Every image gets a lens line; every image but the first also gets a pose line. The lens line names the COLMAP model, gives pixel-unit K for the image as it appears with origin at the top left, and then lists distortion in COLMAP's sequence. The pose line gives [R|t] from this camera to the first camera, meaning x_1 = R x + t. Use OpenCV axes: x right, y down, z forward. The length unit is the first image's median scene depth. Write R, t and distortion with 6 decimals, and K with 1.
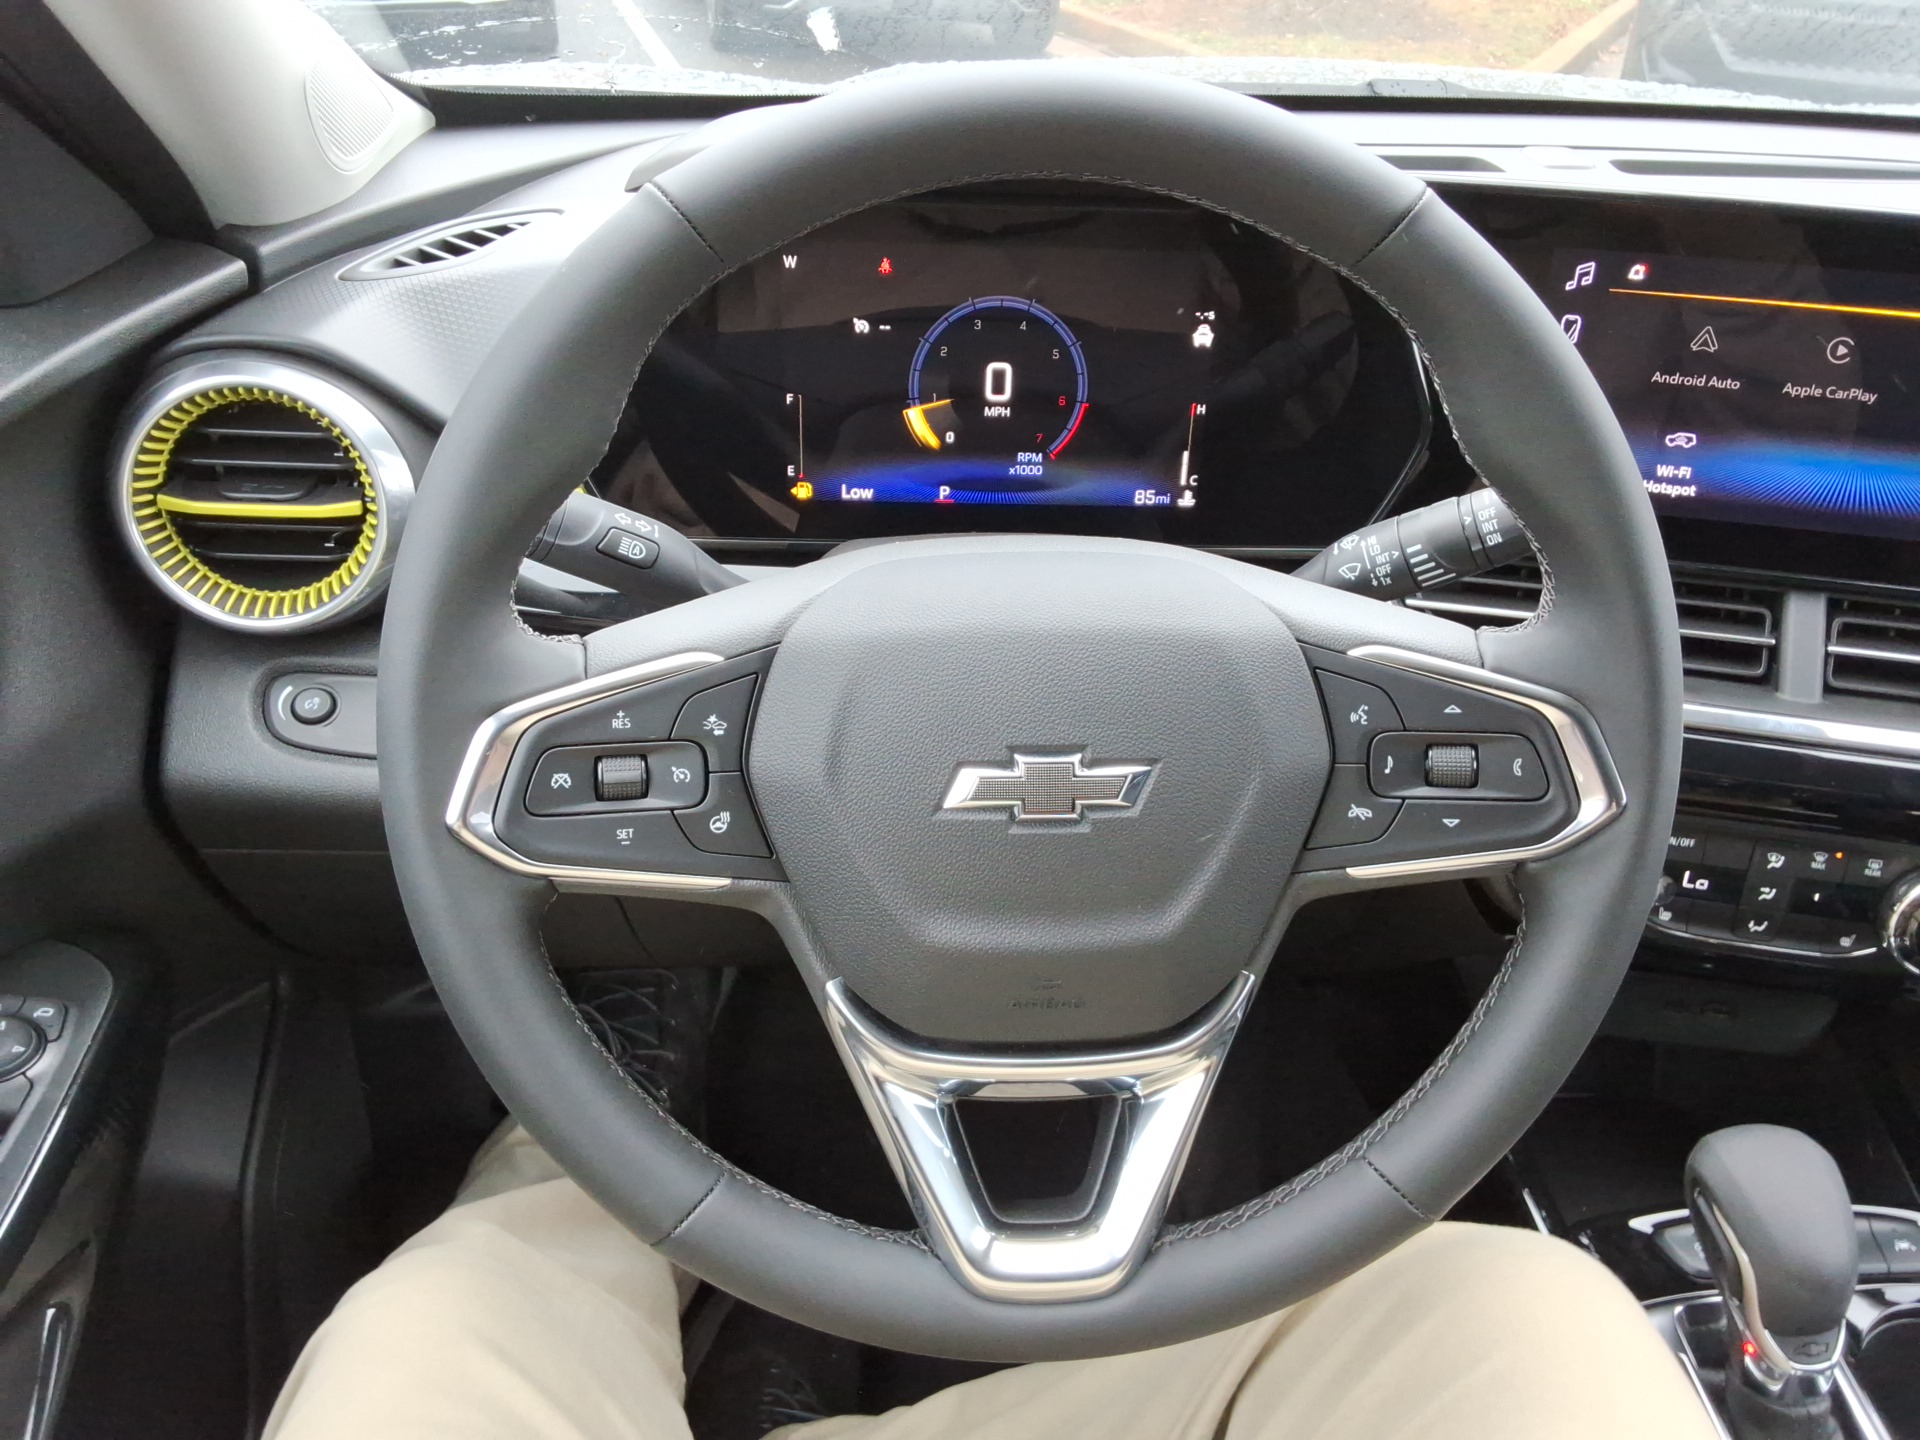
lens RADIAL K [[1536.2, 0, 972.8], [0, 1536.2, 705.7], [0, 0, 1]] dist [0.121603, -0.183517]
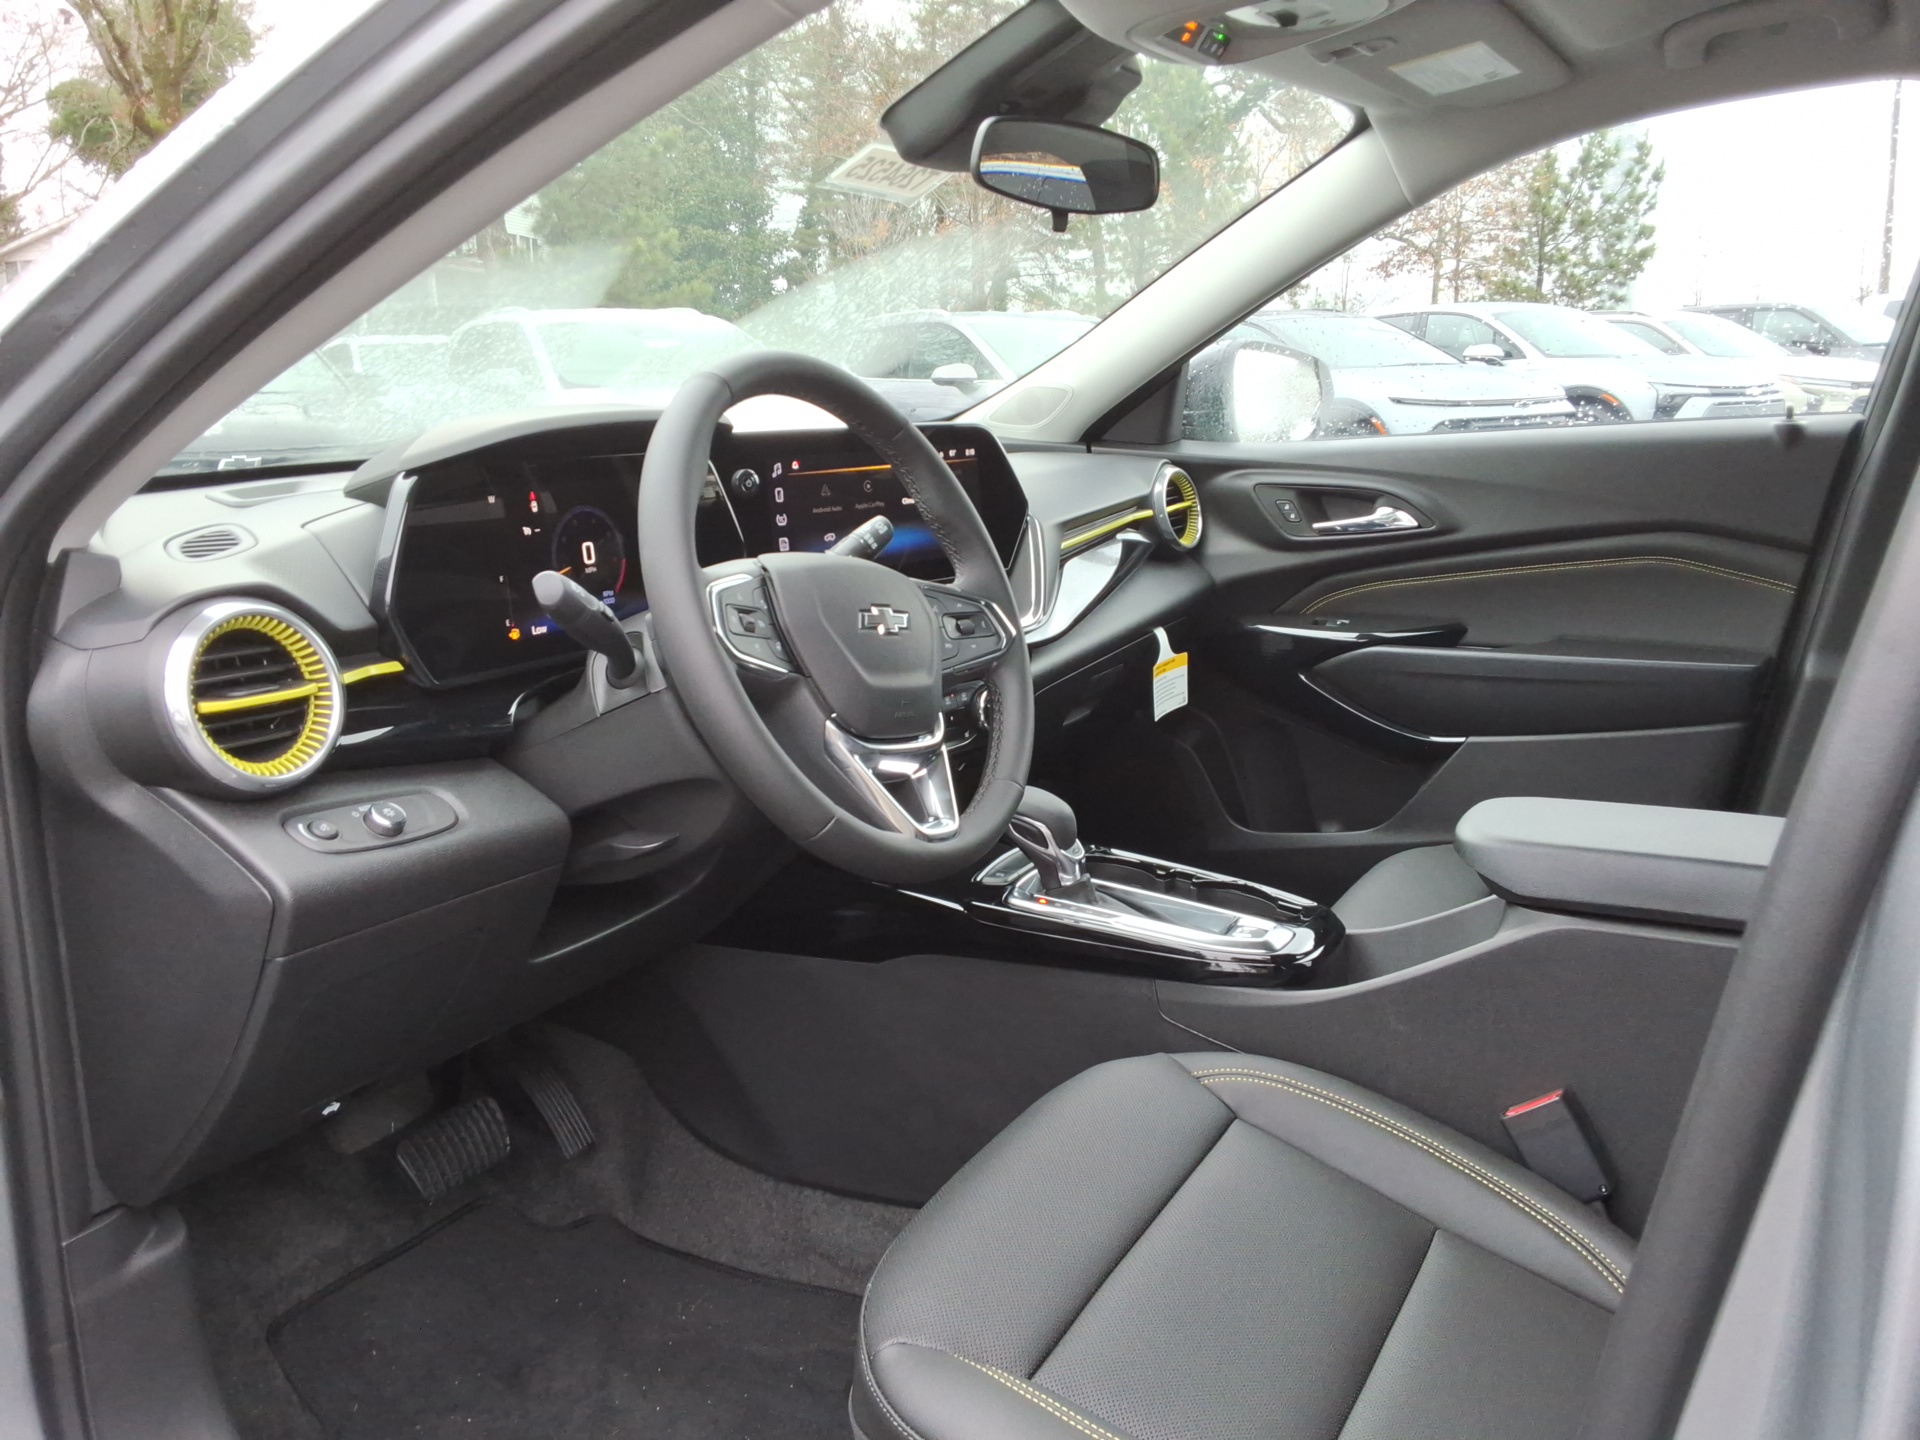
lens RADIAL K [[1544.4, 0, 960.0], [0, 1544.4, 720.0], [0, 0, 1]] dist [0.092333, -0.109963]
pose [[0.538468, -0.226874, 0.811530, -1.257442], [0.449317, 0.892041, -0.048750, 0.243038], [-0.712858, 0.390885, 0.582274, -0.274912]]
